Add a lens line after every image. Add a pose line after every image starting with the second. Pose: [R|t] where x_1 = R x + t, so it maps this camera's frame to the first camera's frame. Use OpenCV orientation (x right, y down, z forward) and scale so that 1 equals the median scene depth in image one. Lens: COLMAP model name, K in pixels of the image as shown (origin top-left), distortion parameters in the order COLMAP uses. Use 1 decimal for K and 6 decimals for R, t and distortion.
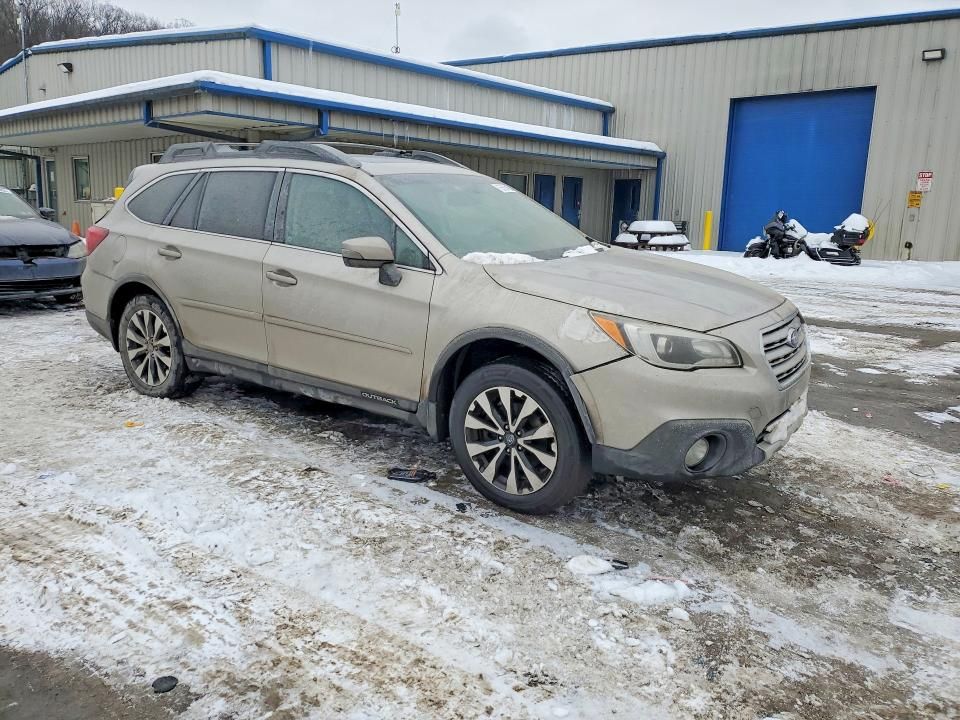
lens RADIAL K [[715.8, 0, 477.7], [0, 715.8, 358.6], [0, 0, 1]] dist [0.011866, 0.007894]
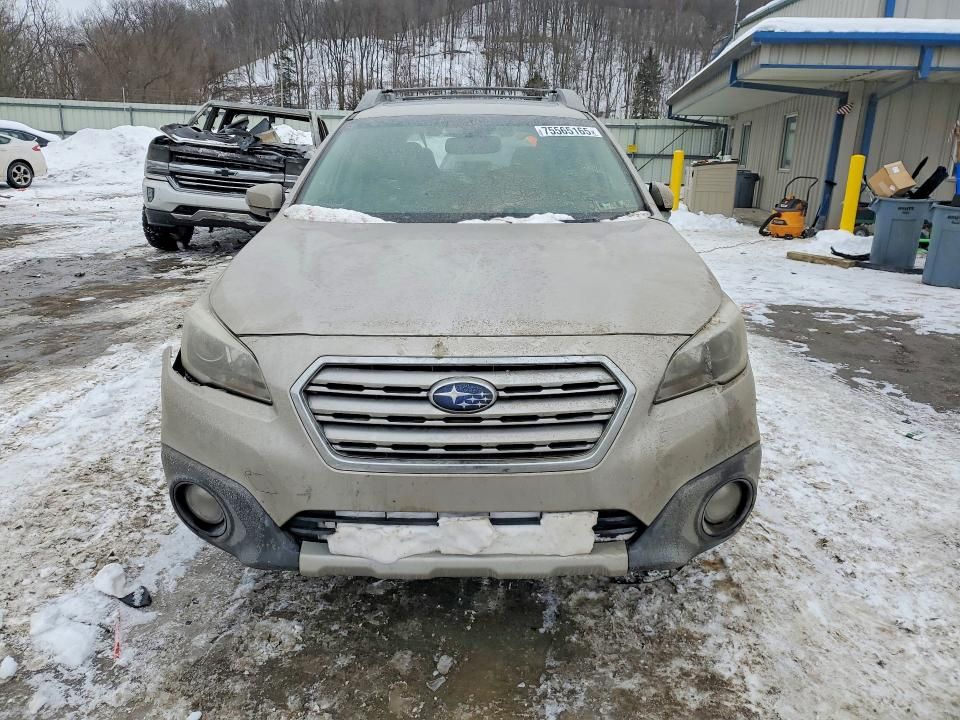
lens RADIAL K [[715.8, 0, 478.1], [0, 715.8, 362.0], [0, 0, 1]] dist [0.011866, 0.007894]
pose [[0.579098, 0.222810, -0.784220, 0.818713], [-0.186855, 0.972597, 0.138350, -0.123755], [0.793556, 0.066417, 0.604862, 0.666675]]
